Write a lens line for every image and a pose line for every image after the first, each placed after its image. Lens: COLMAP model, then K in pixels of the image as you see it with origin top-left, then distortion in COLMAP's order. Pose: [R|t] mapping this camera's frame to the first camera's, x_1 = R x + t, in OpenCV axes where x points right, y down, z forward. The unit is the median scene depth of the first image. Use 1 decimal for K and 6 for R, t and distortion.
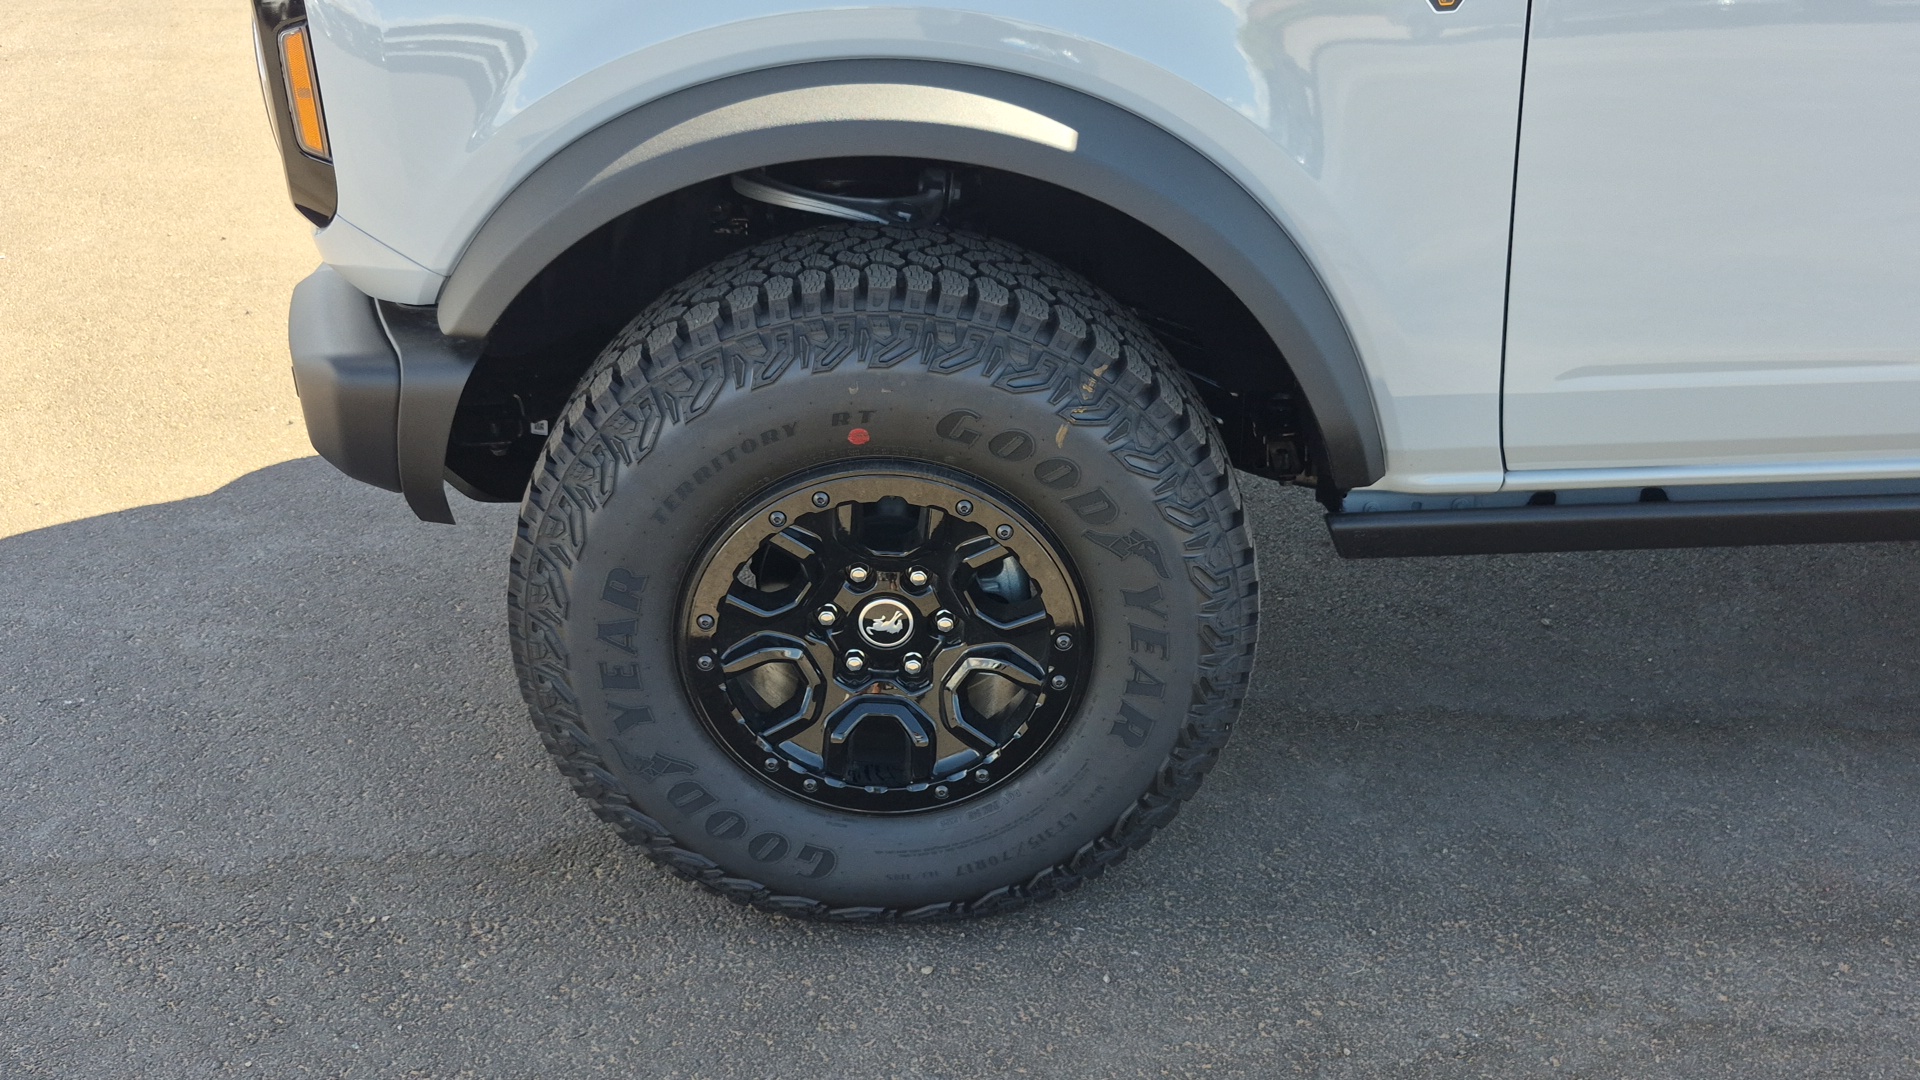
lens RADIAL K [[1654.8, 0, 948.3], [0, 1654.8, 540.2], [0, 0, 1]] dist [0.119190, -0.176530]
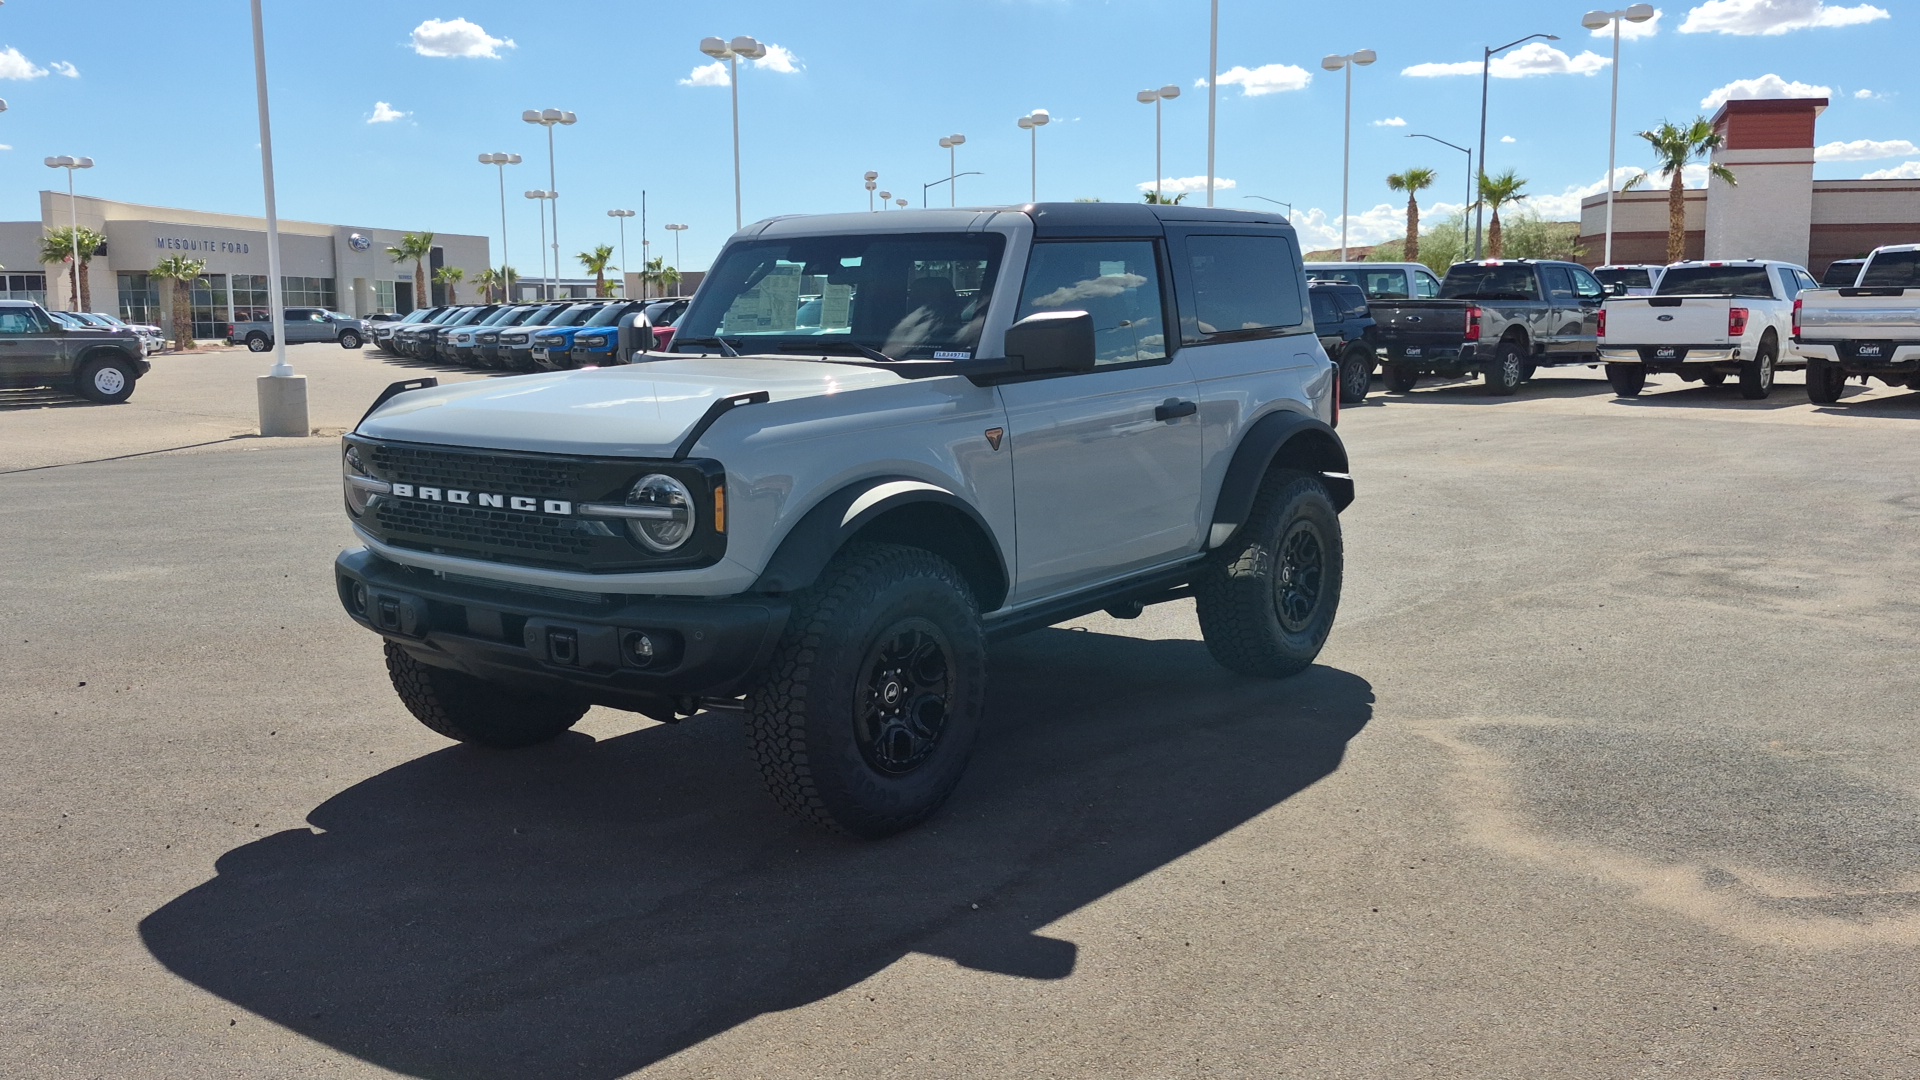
lens RADIAL K [[1654.8, 0, 948.3], [0, 1654.8, 540.2], [0, 0, 1]] dist [0.119190, -0.176530]
pose [[0.625520, -0.104640, 0.773159, -1.986465], [0.359050, 0.918403, -0.166190, 0.297902], [-0.692682, 0.381558, 0.612050, -0.708419]]
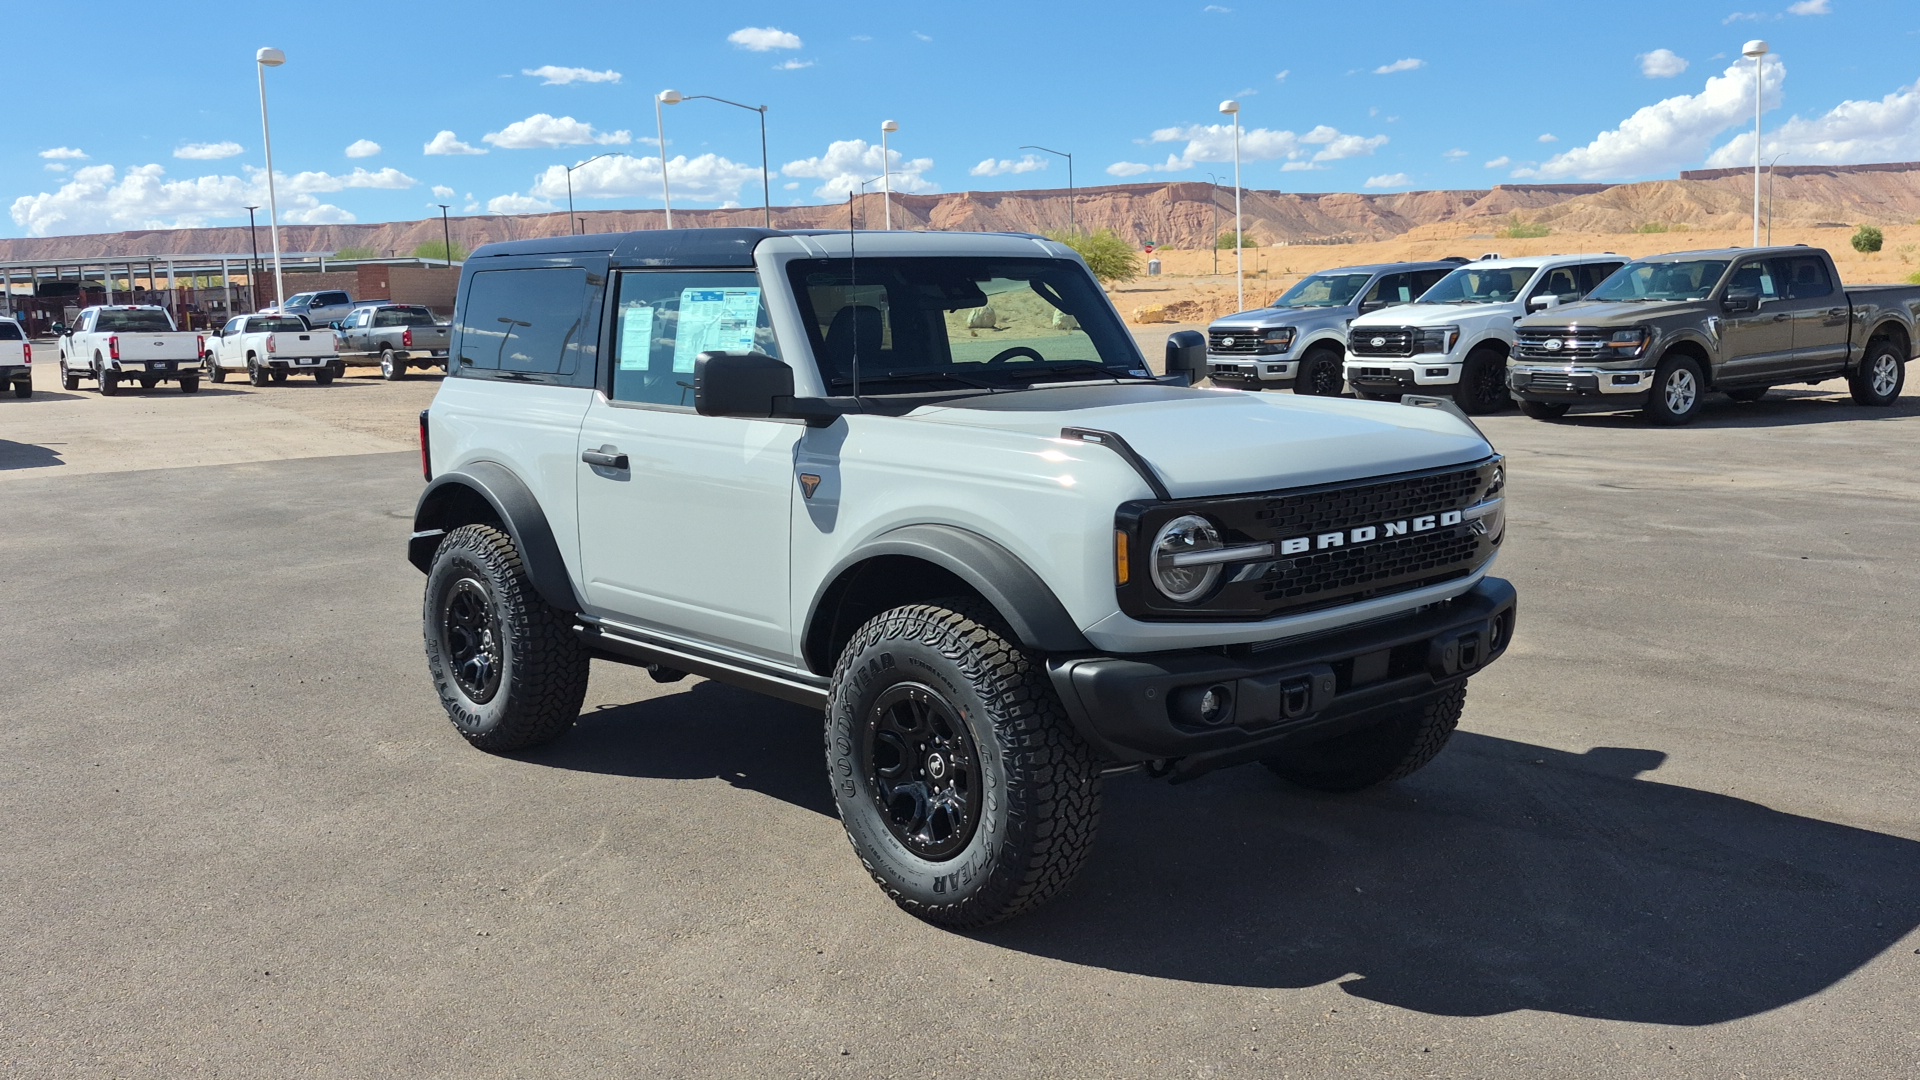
lens RADIAL K [[1654.8, 0, 948.3], [0, 1654.8, 540.2], [0, 0, 1]] dist [0.119190, -0.176530]
pose [[-0.654861, -0.073118, 0.752204, -1.826839], [0.378027, 0.830155, 0.409801, -1.620309], [-0.654410, 0.552717, -0.515996, 2.935726]]
